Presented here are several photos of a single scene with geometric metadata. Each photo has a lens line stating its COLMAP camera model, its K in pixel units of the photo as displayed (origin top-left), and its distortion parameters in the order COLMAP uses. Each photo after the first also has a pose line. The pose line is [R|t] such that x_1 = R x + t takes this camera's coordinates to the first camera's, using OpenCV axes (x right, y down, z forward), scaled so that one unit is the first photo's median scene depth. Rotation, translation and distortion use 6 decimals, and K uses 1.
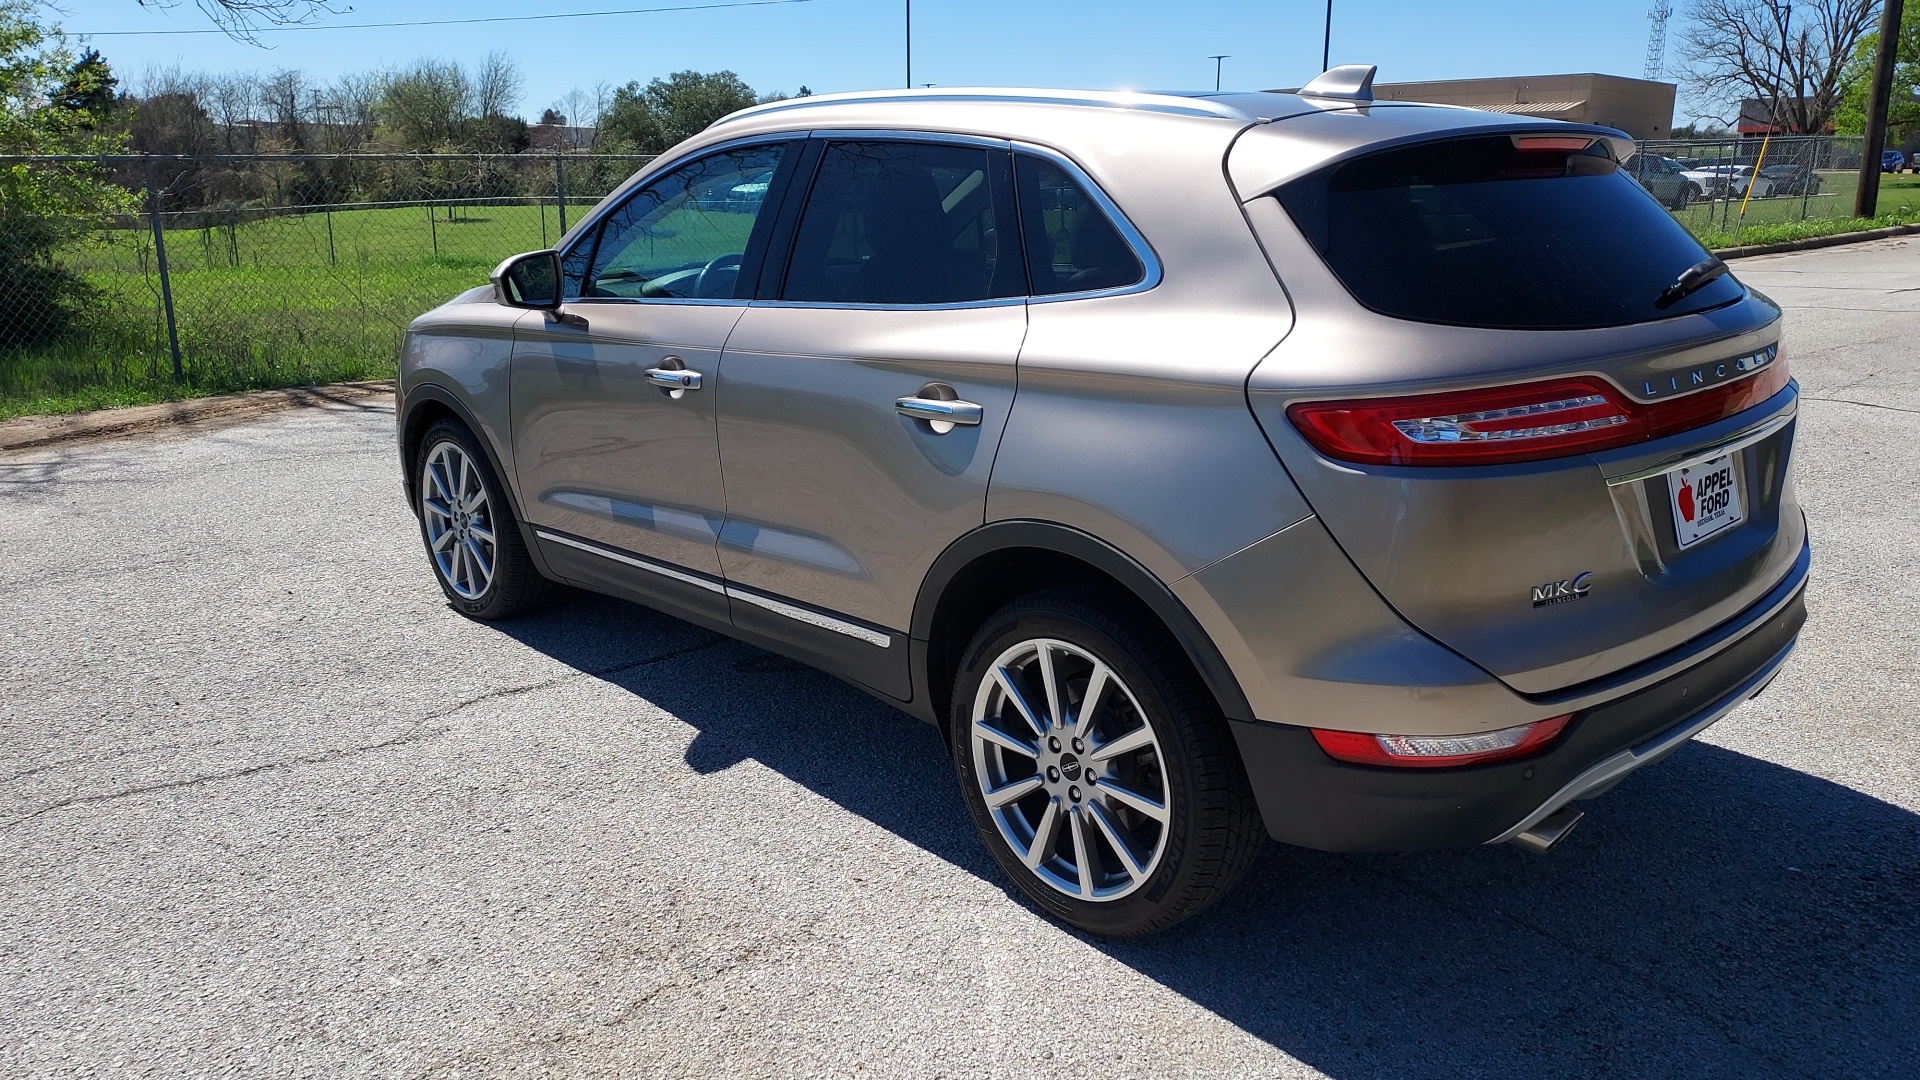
lens RADIAL K [[1382.4, 0, 960.0], [0, 1382.4, 540.0], [0, 0, 1]] dist [0.072069, -0.048863]
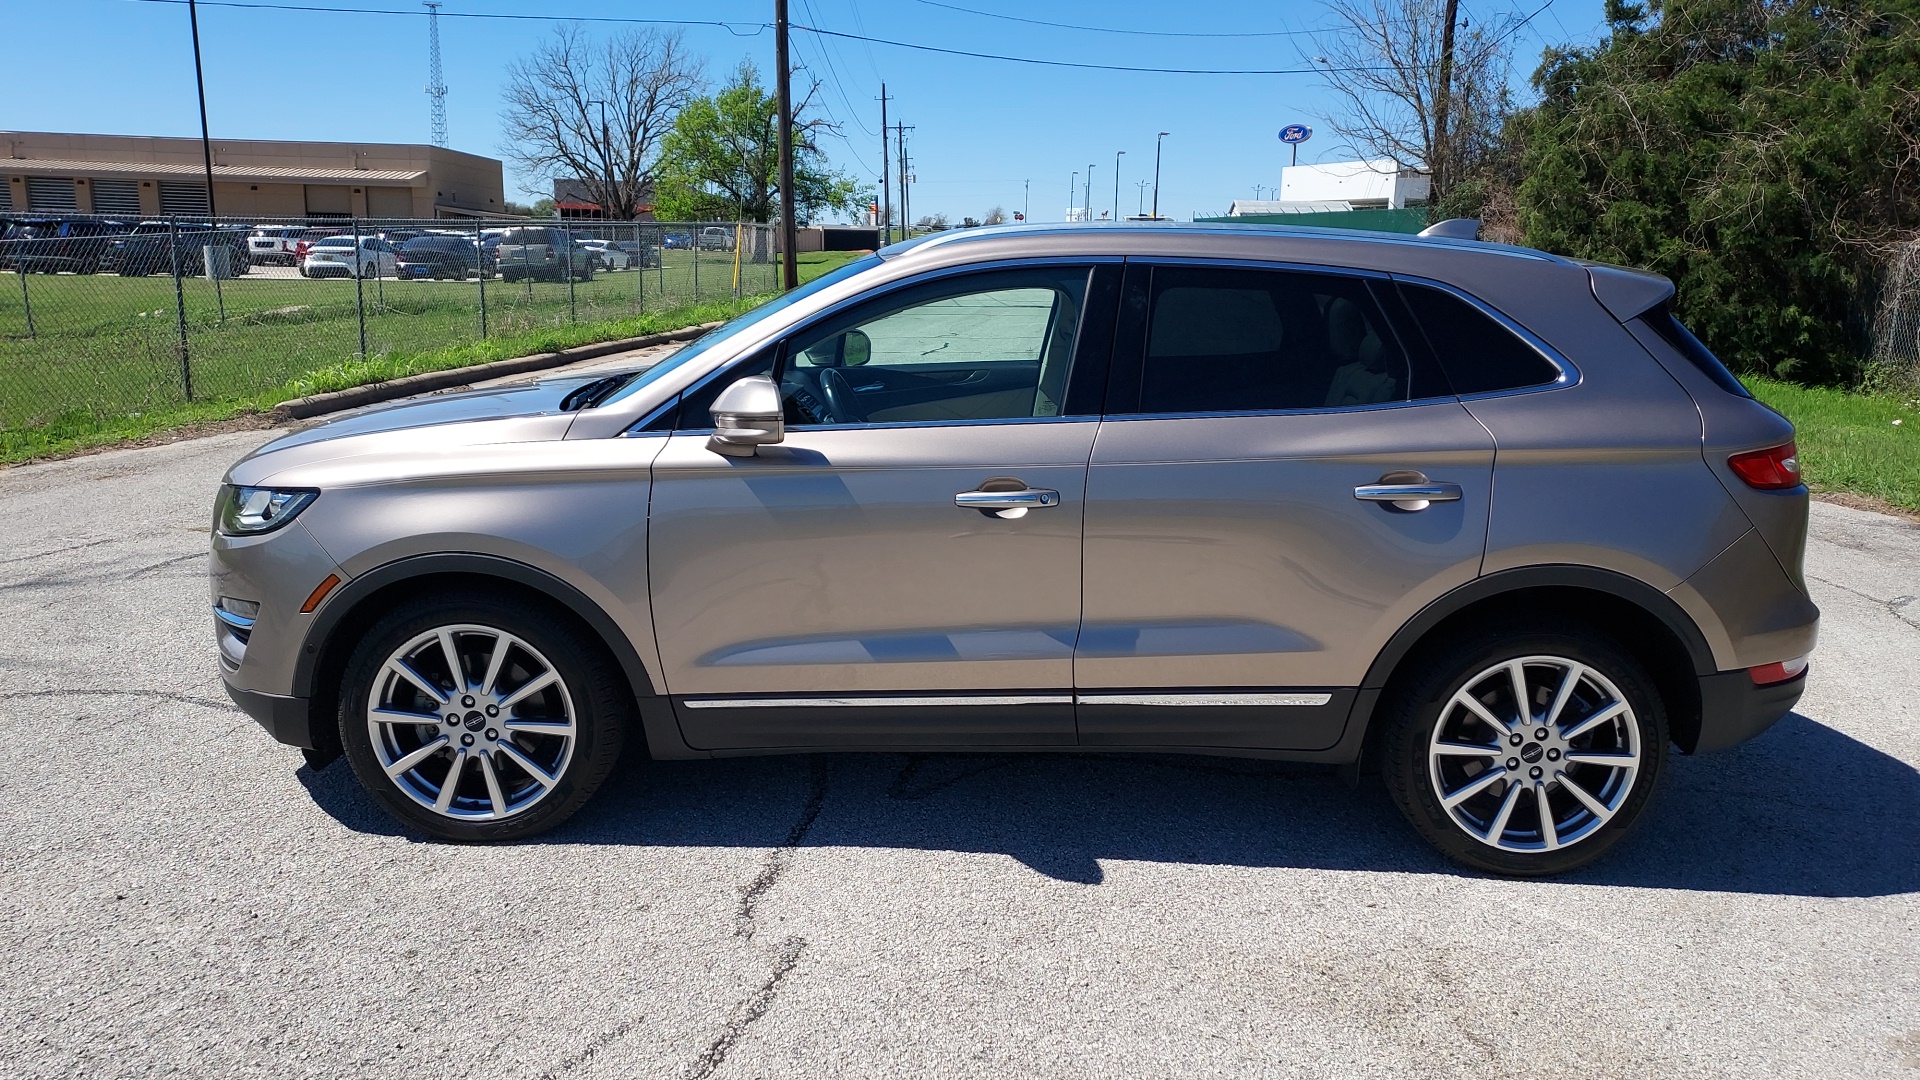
lens RADIAL K [[1388.2, 0, 970.7], [0, 1388.2, 548.2], [0, 0, 1]] dist [0.087899, -0.057737]
pose [[0.701286, -0.134670, 0.700045, -1.115072], [0.161311, 0.986501, 0.028180, -0.137734], [-0.694390, 0.093163, 0.713543, 0.387228]]
